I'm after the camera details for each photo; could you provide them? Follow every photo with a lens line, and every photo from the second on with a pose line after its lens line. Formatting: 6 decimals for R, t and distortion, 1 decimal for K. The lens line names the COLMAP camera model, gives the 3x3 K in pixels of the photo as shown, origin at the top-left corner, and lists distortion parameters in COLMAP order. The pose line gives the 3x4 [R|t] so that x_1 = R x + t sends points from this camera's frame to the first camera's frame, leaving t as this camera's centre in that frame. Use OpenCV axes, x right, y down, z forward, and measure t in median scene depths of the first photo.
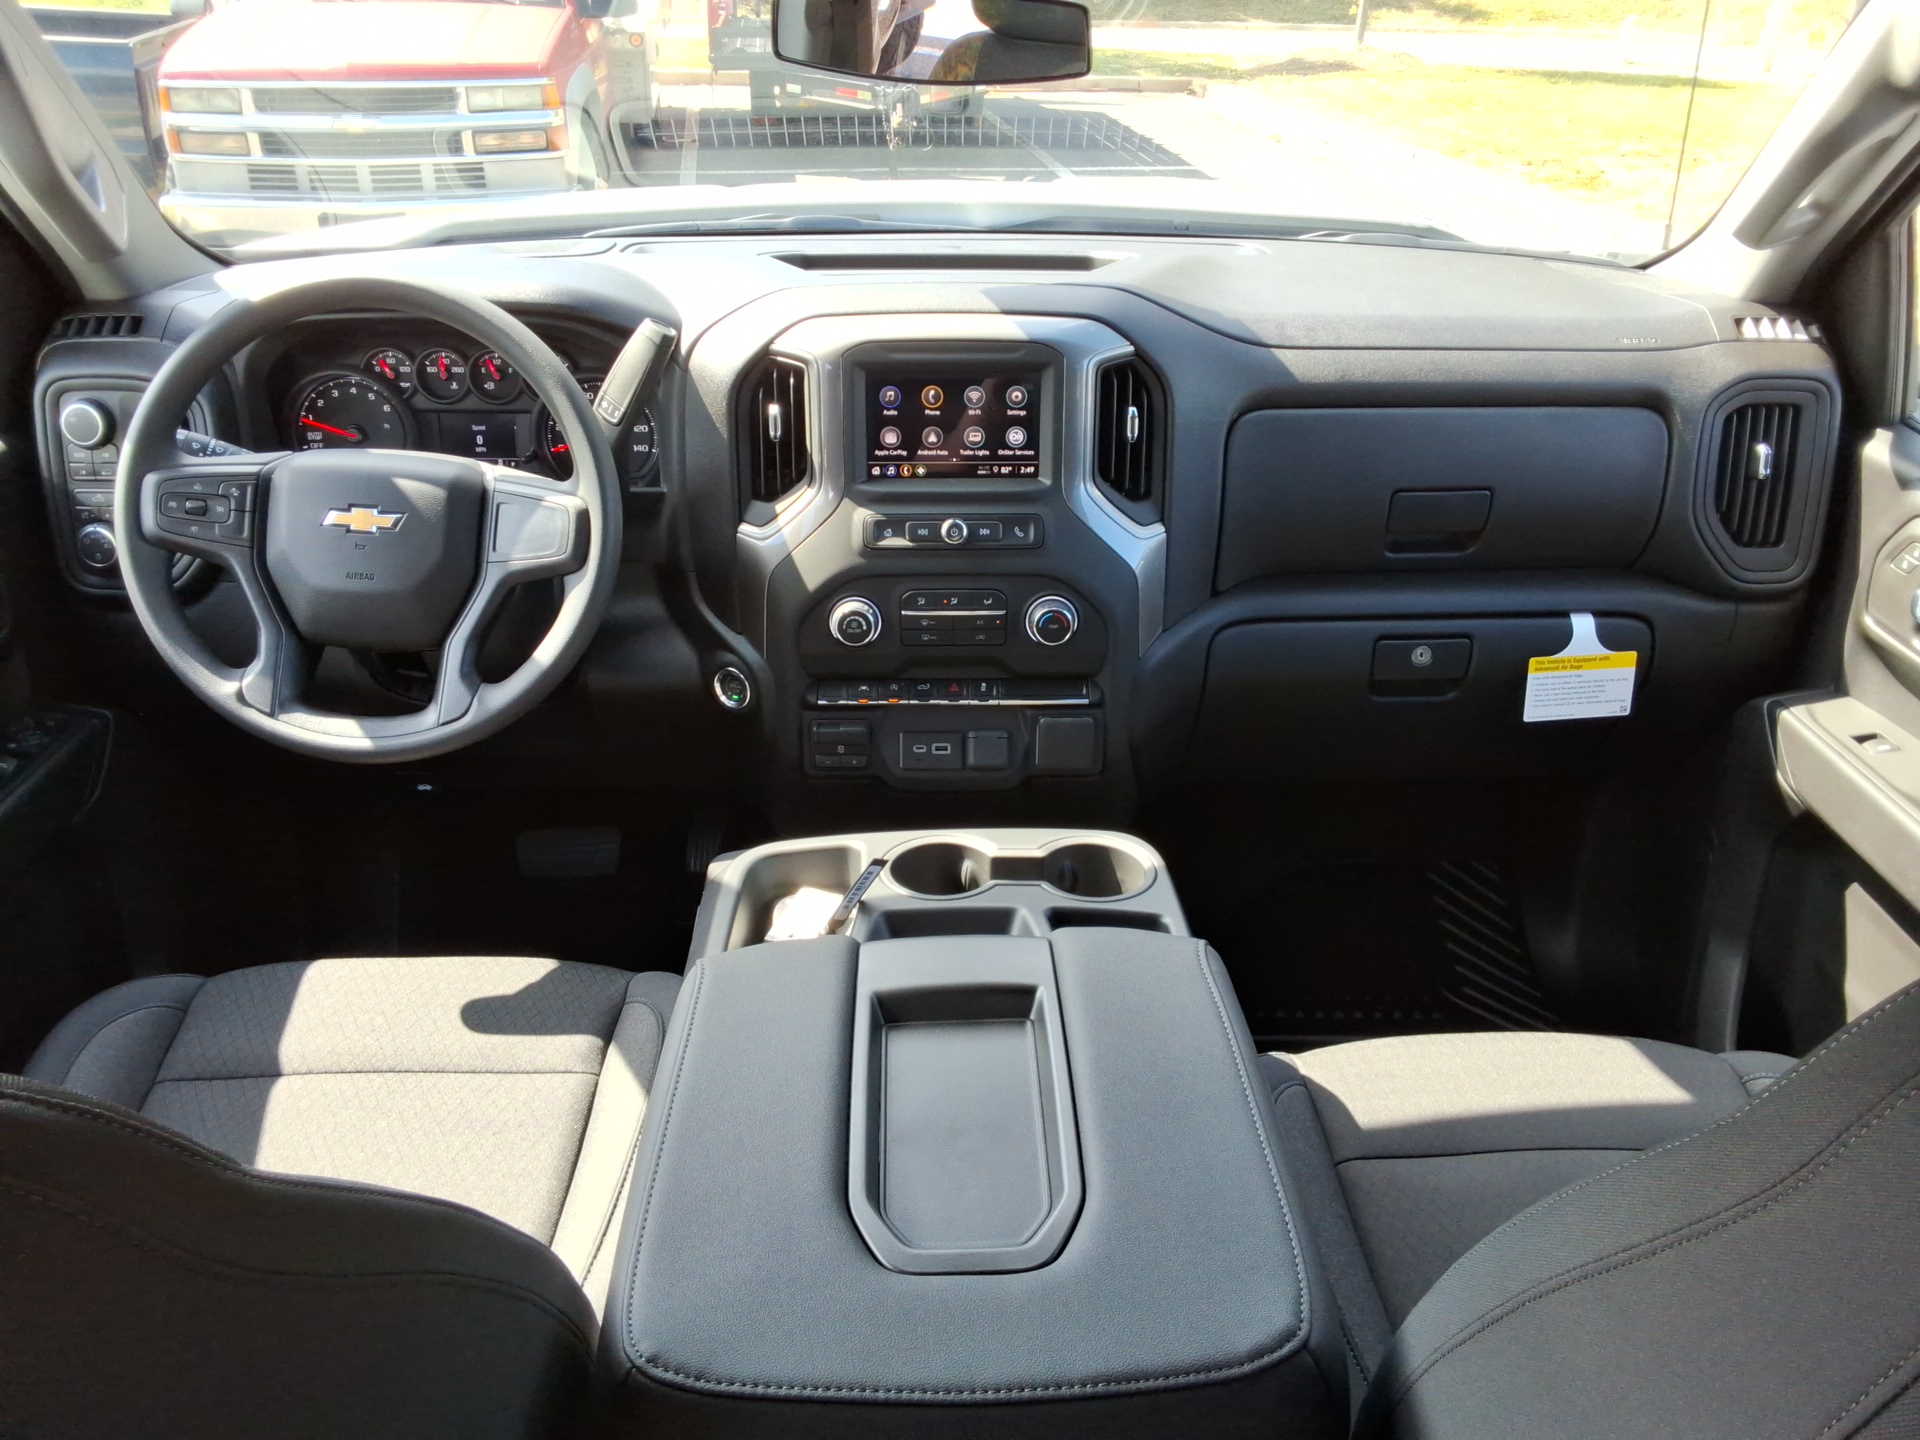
lens RADIAL K [[1542.0, 0, 986.3], [0, 1542.0, 693.2], [0, 0, 1]] dist [0.112447, -0.177782]
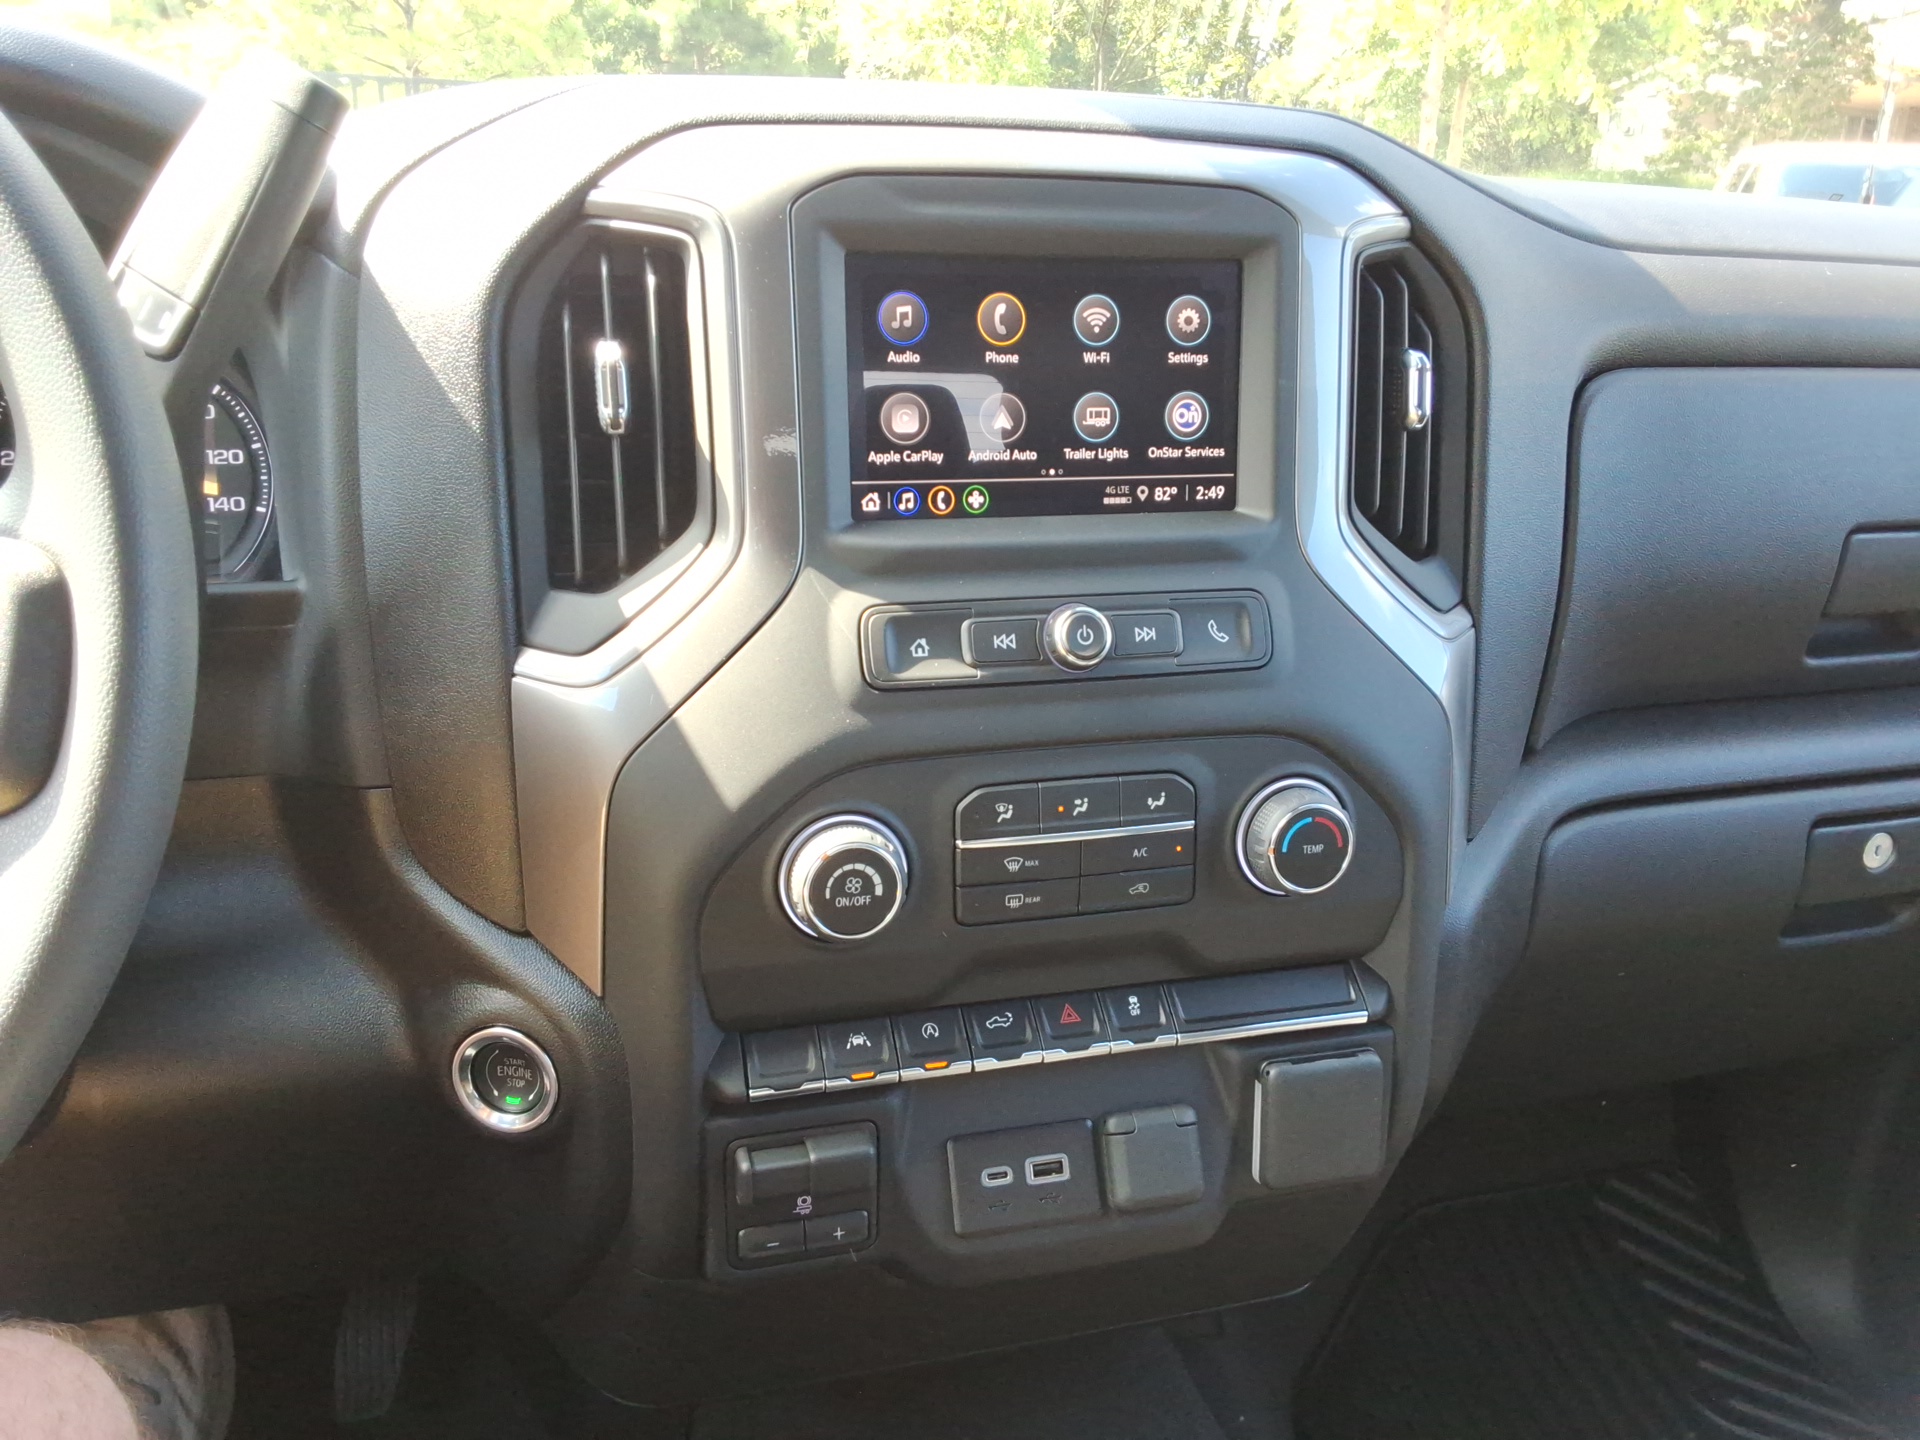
lens RADIAL K [[1542.0, 0, 971.9], [0, 1542.0, 709.6], [0, 0, 1]] dist [0.112447, -0.177782]
pose [[0.966540, -0.058301, 0.249802, -0.147109], [0.089943, 0.989029, -0.117181, -0.038882], [-0.240230, 0.135728, 0.961180, 0.596074]]
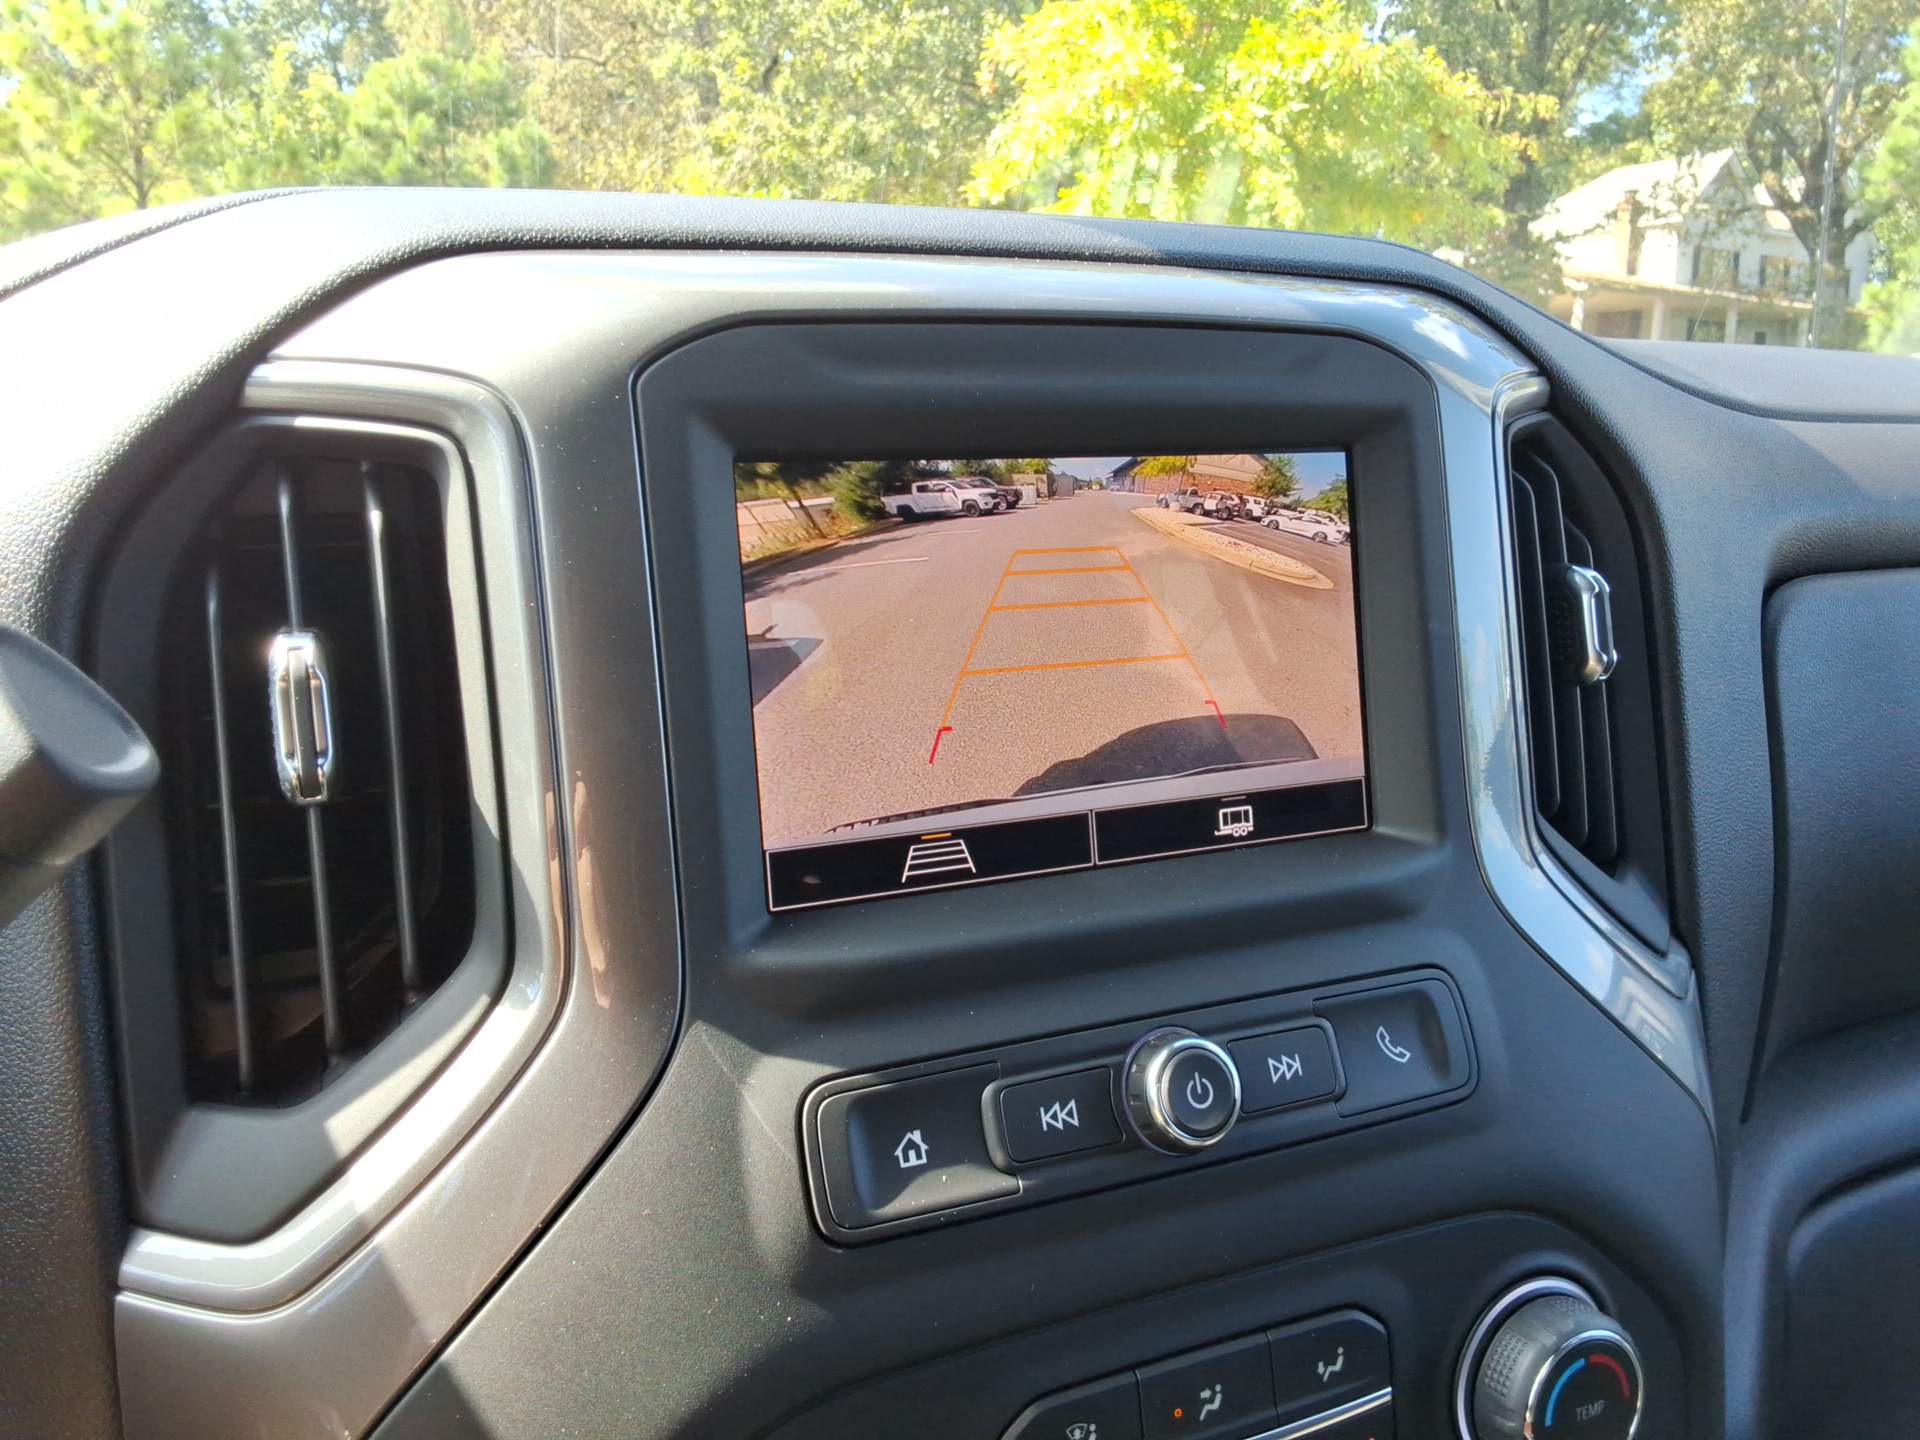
lens RADIAL K [[1542.0, 0, 970.9], [0, 1542.0, 706.2], [0, 0, 1]] dist [0.112447, -0.177782]
pose [[0.920997, -0.084205, 0.380361, -0.129696], [0.183589, 0.954959, -0.233127, -0.107932], [-0.343599, 0.284539, 0.894973, 0.761742]]
